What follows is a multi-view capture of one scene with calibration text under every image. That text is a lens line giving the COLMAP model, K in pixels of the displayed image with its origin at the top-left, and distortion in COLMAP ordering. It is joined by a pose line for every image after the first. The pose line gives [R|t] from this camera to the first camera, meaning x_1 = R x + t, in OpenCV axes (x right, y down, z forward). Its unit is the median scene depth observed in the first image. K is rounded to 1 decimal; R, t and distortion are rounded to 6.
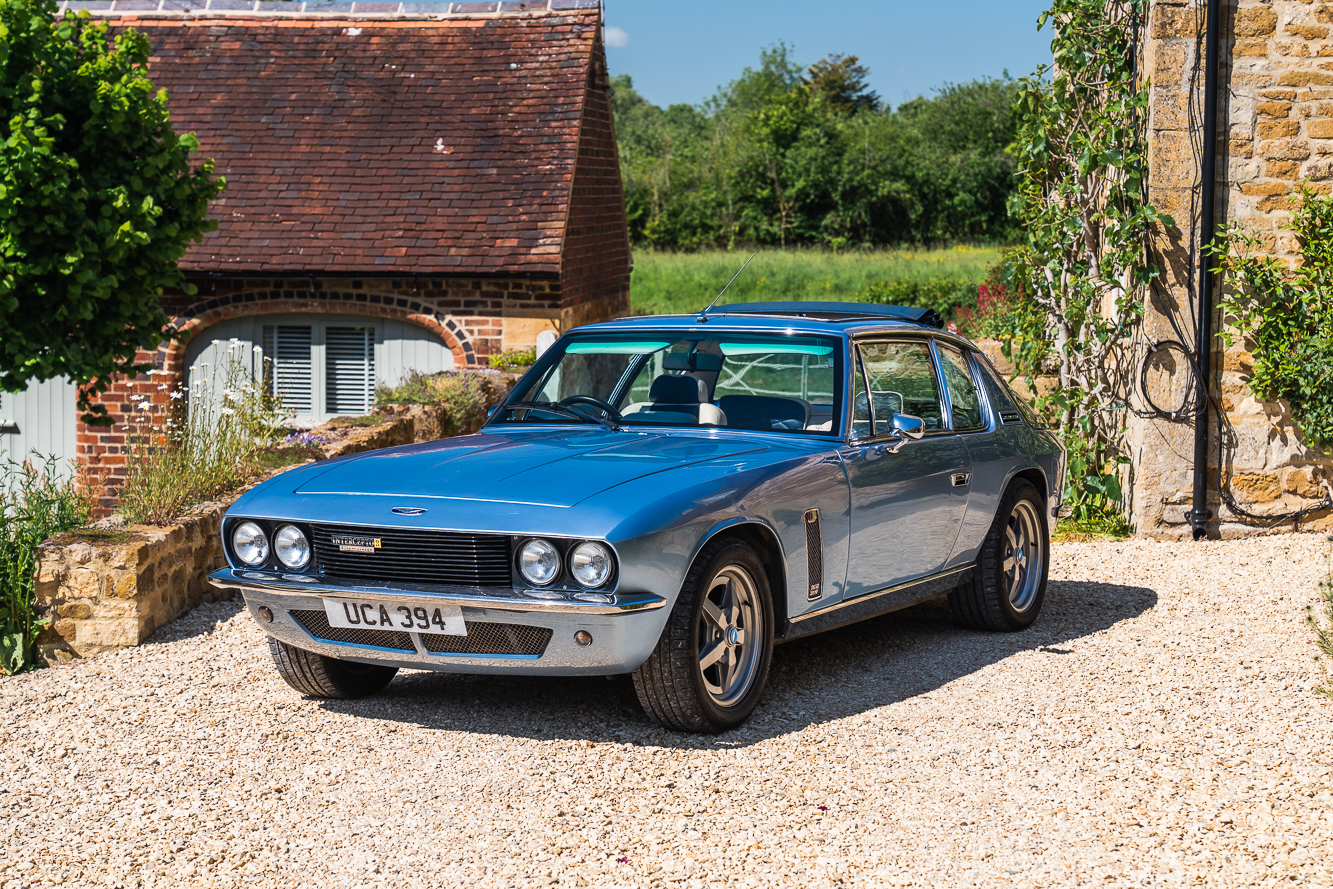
lens RADIAL K [[2725.0, 0, 621.7], [0, 2725.0, 502.3], [0, 0, 1]] dist [-0.005729, 0.004721]
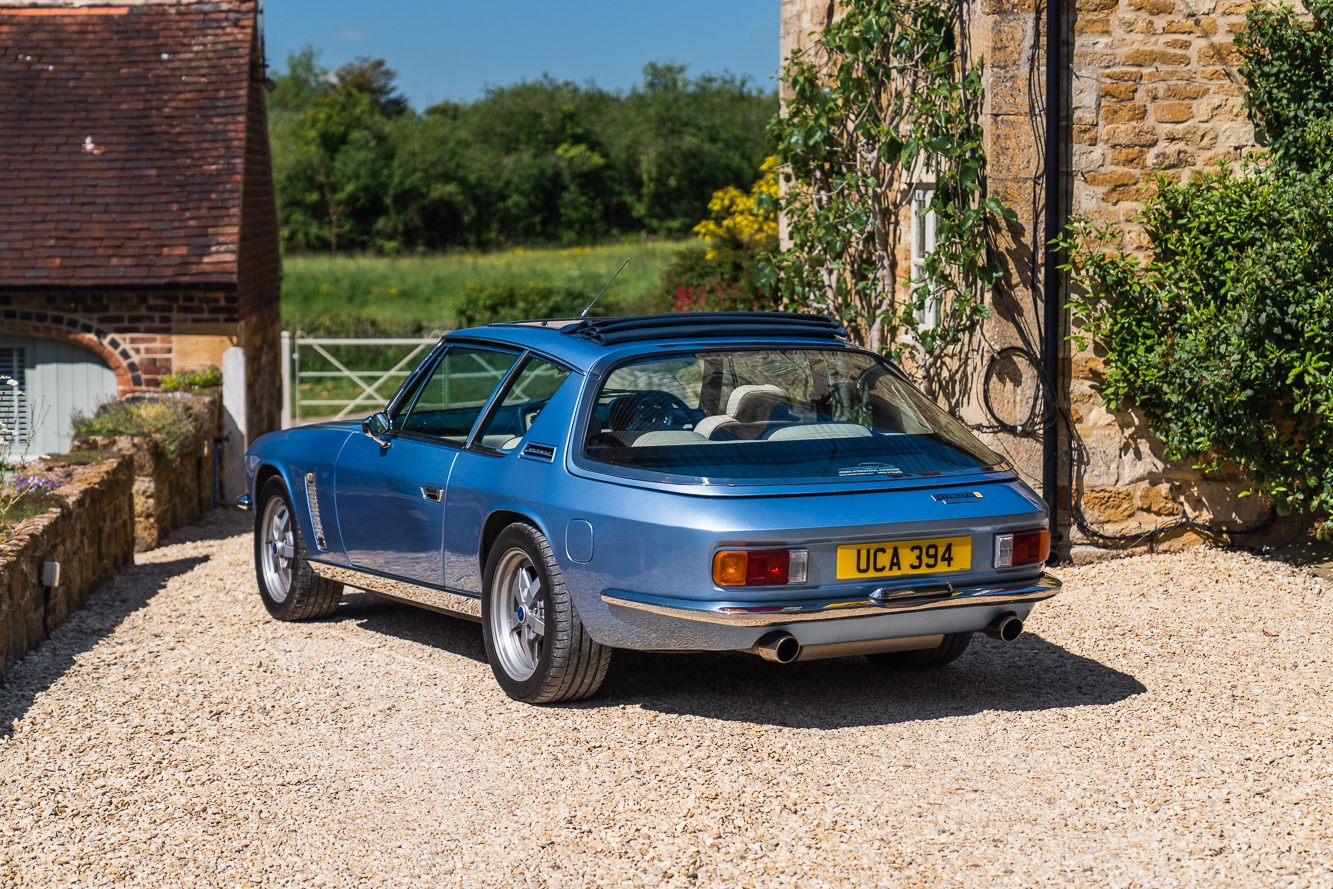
lens RADIAL K [[2762.4, 0, 659.7], [0, 2762.4, 463.5], [0, 0, 1]] dist [0.008274, 0.053182]
pose [[0.983776, -0.028742, 0.177083, -0.077896], [0.031708, 0.999400, -0.013944, -0.011453], [-0.176575, 0.019332, 0.984097, 0.116613]]
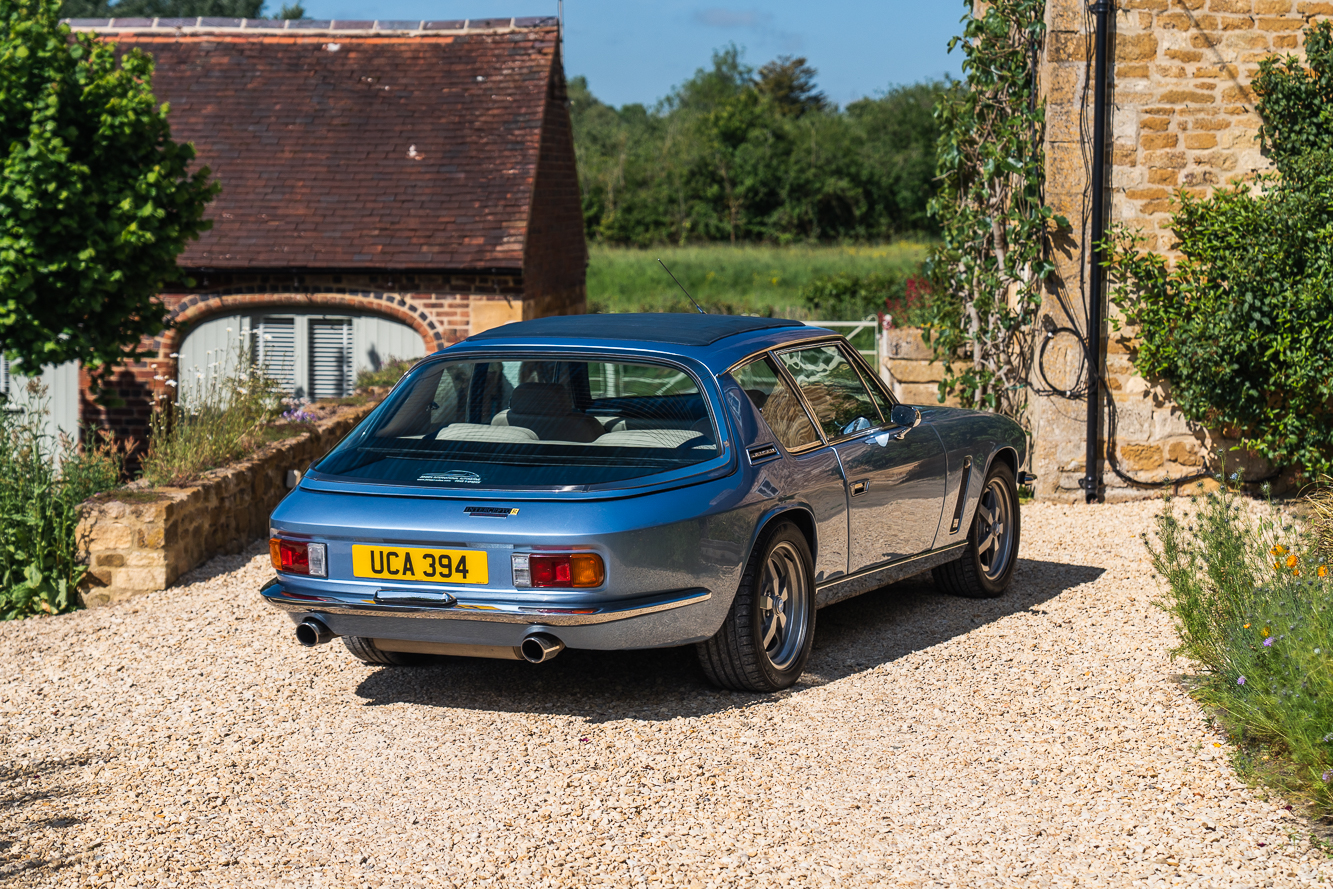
lens RADIAL K [[2634.8, 0, 595.0], [0, 2634.8, 443.9], [0, 0, 1]] dist [-0.015290, 0.183588]
pose [[0.999978, -0.001802, 0.006403, -0.000972], [0.001912, 0.999850, -0.017206, 0.007365], [-0.006371, 0.017218, 0.999831, -0.091417]]
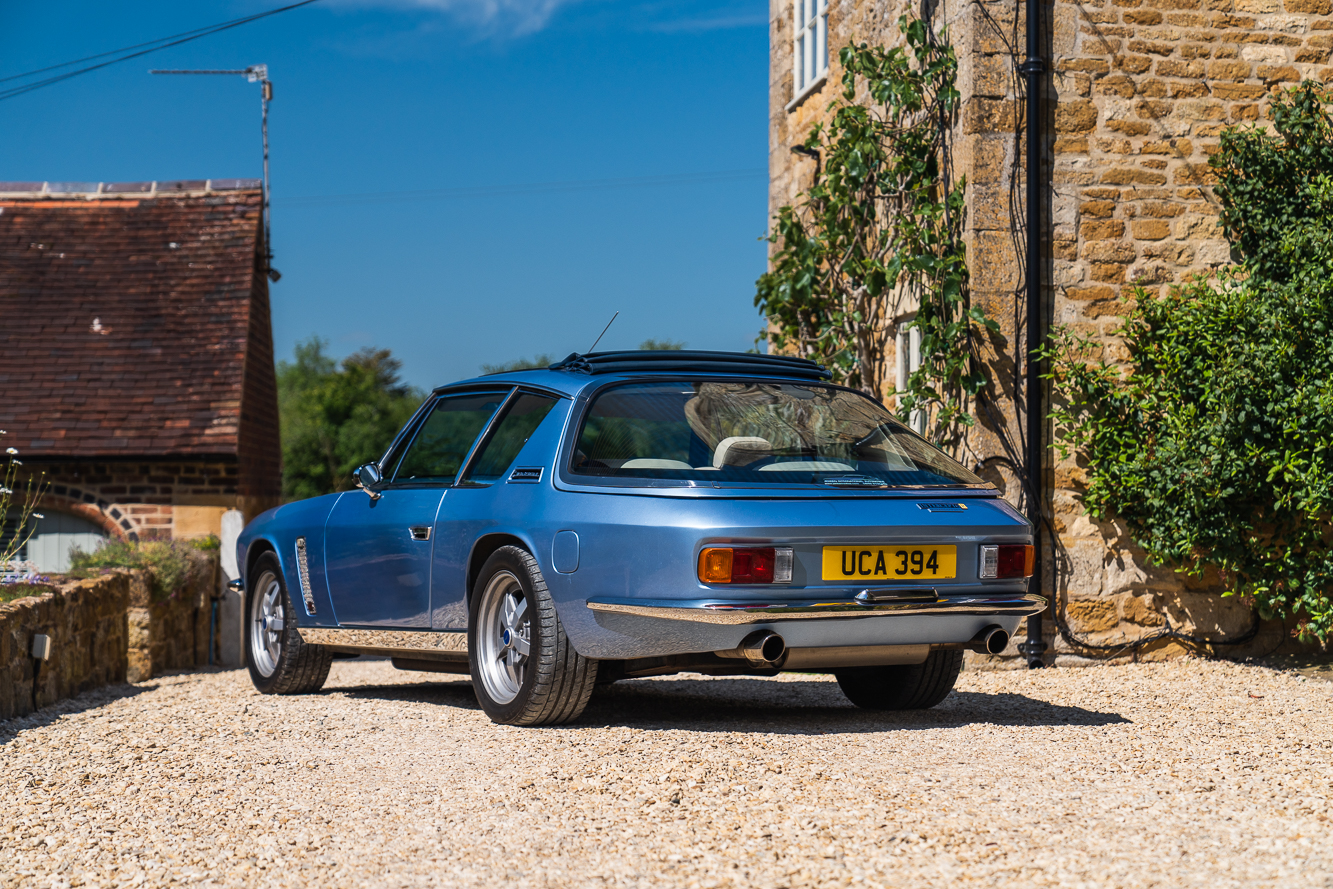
lens RADIAL K [[2686.5, 0, 659.4], [0, 2686.5, 449.4], [0, 0, 1]] dist [0.004802, 0.046957]
pose [[0.983452, -0.004643, 0.181107, -0.074996], [0.026866, 0.992356, -0.120449, 0.044234], [-0.179163, 0.123322, 0.976060, 0.133148]]
